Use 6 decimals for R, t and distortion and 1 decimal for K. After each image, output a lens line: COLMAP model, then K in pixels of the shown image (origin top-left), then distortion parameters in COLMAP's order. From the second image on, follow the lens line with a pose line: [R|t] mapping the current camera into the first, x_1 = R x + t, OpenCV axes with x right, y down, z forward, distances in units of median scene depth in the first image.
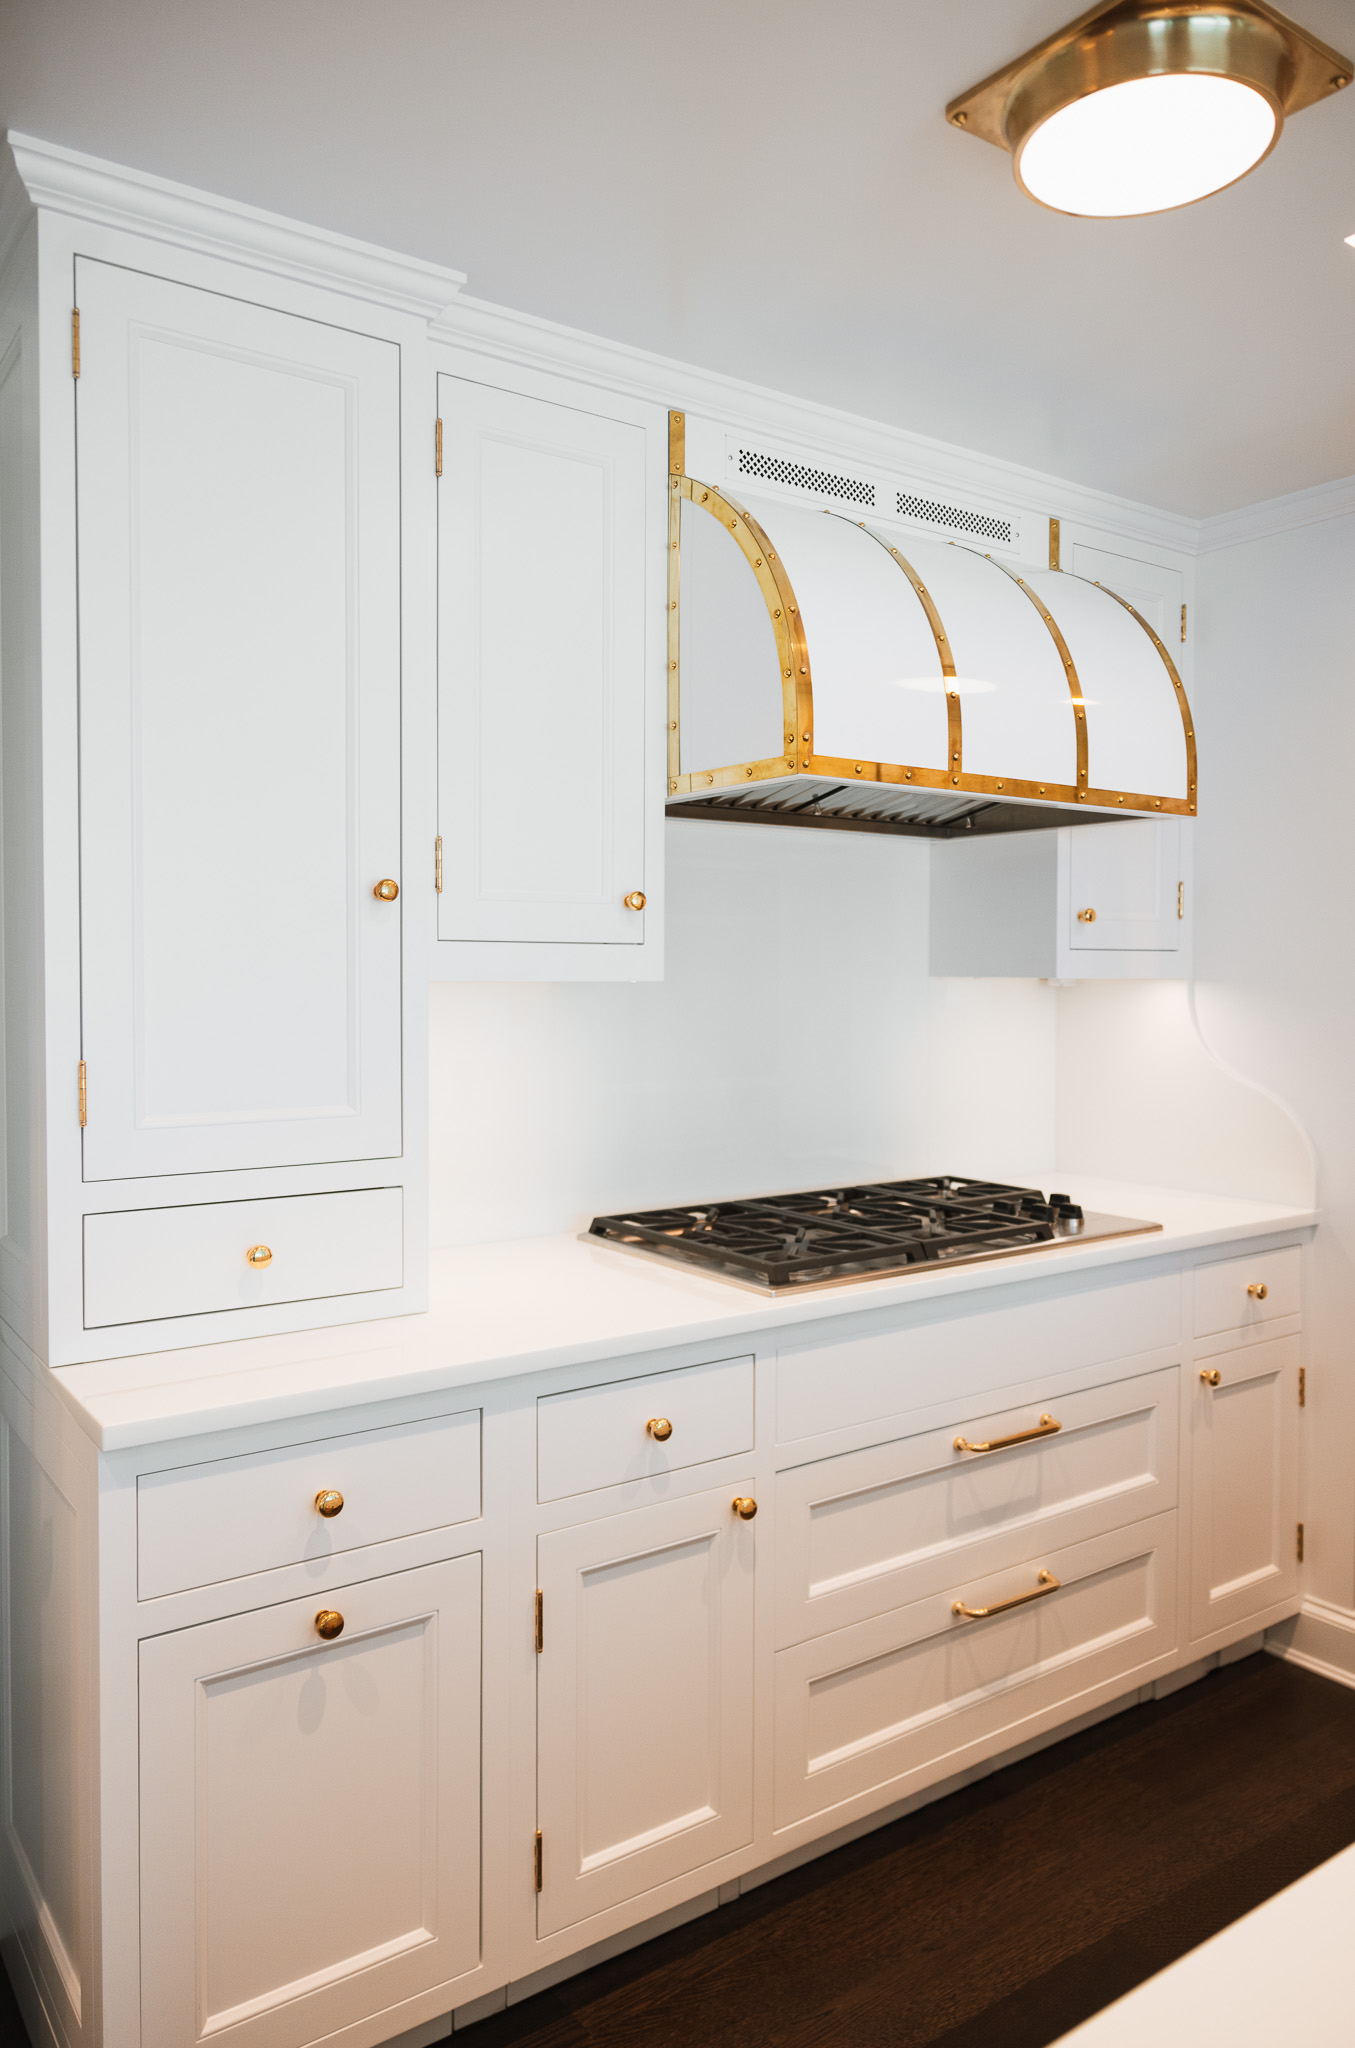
lens RADIAL K [[1418.4, 0, 689.8], [0, 1418.4, 1009.7], [0, 0, 1]] dist [-0.017146, 0.001491]
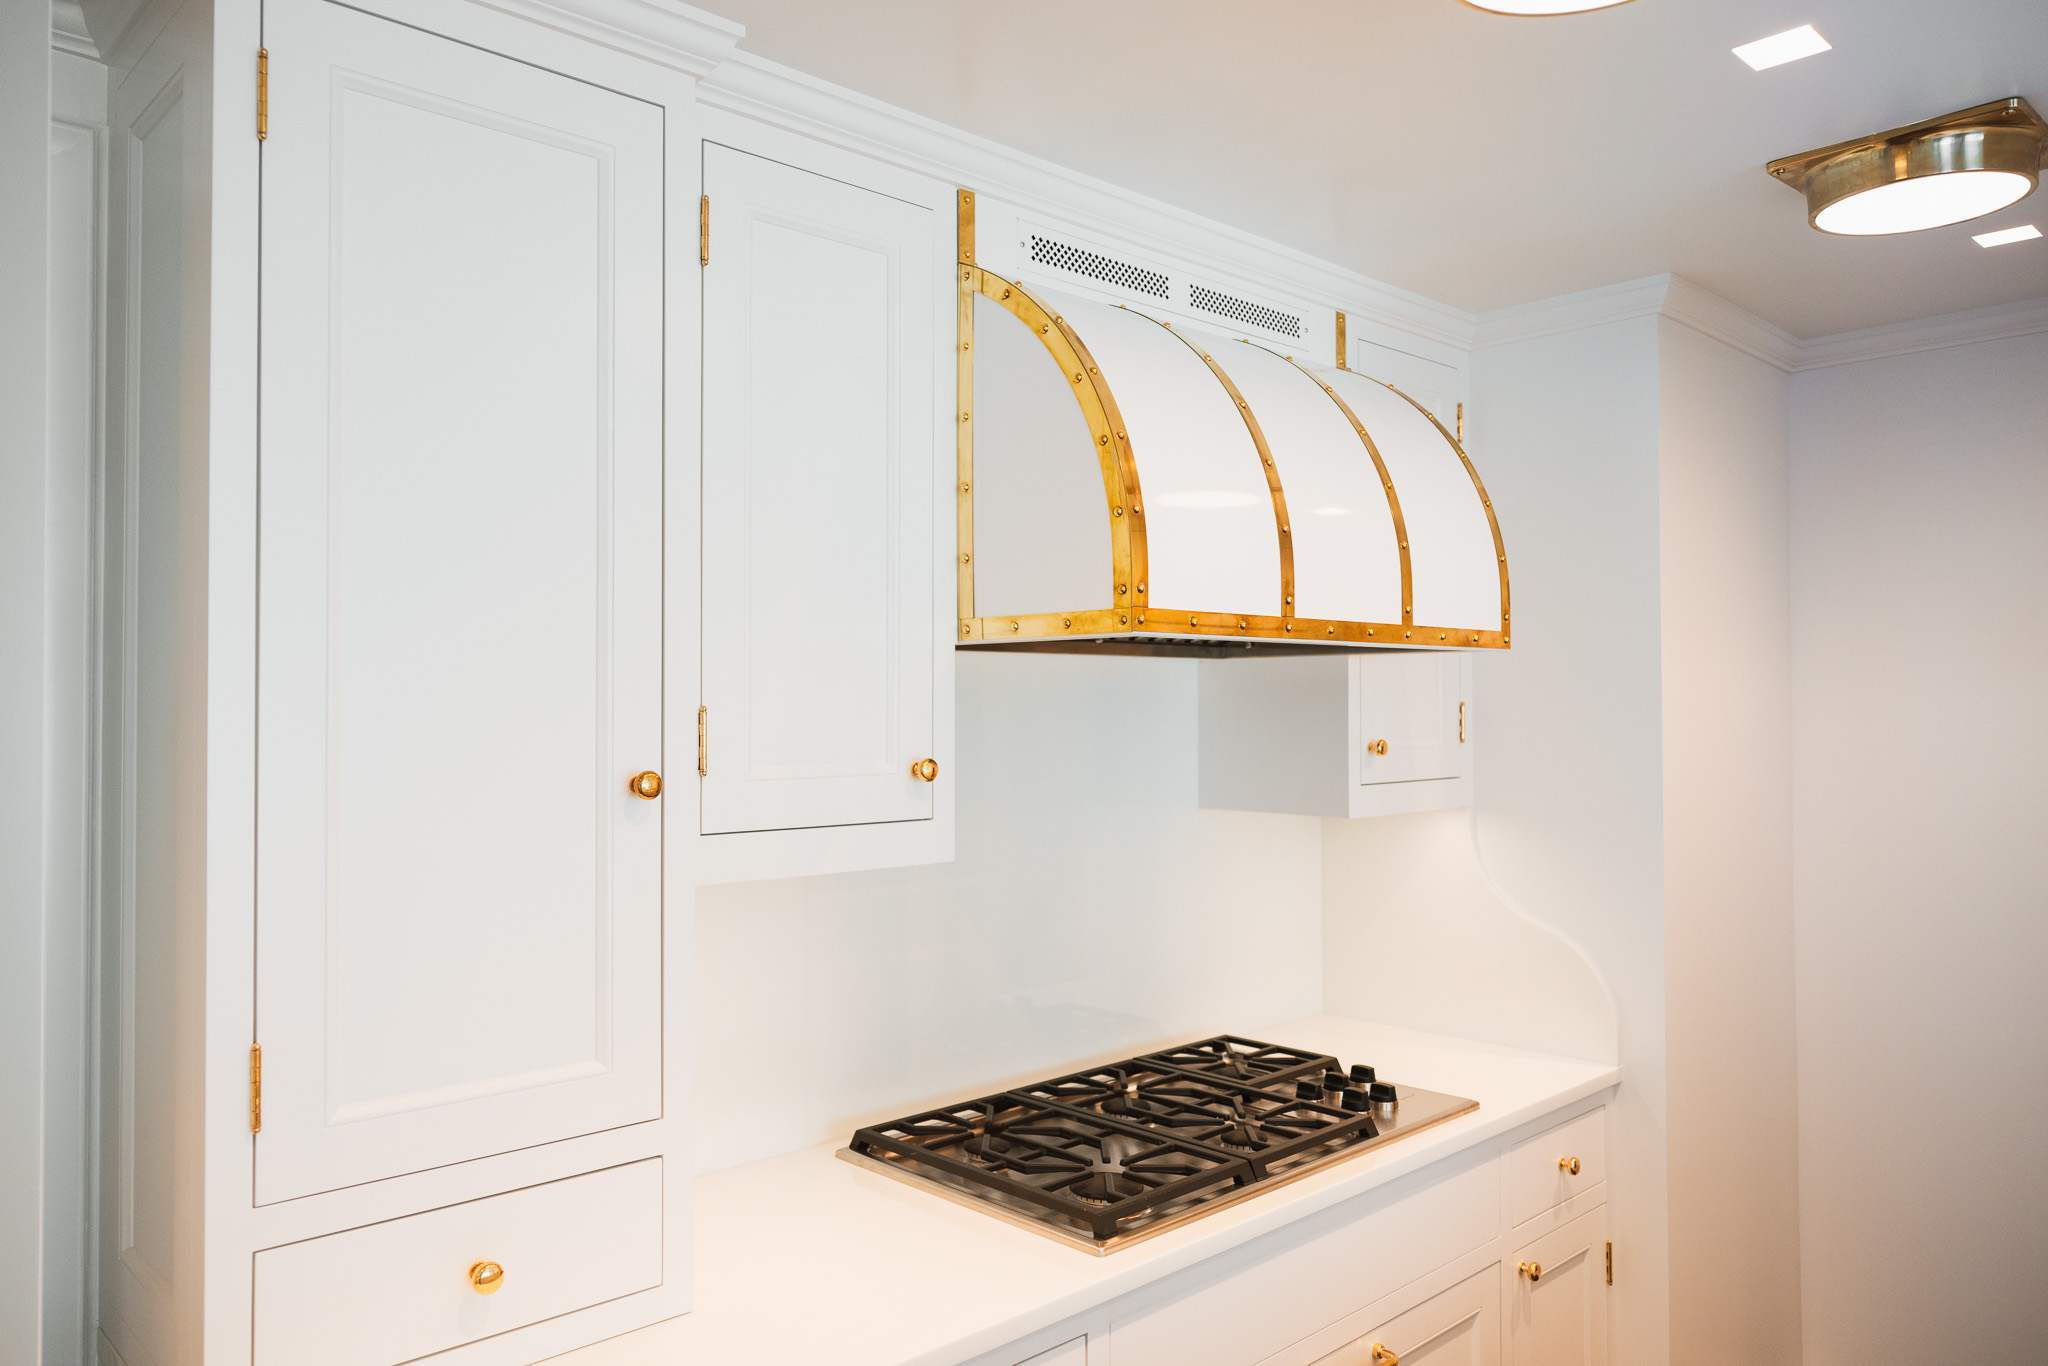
lens RADIAL K [[1463.7, 0, 1009.6], [0, 1463.7, 689.6], [0, 0, 1]] dist [-0.018469, -0.004233]
pose [[0.991381, 0.005947, 0.130879, -0.096726], [-0.001324, 0.999373, -0.035381, -0.088215], [-0.131007, 0.034903, 0.990767, 0.127297]]
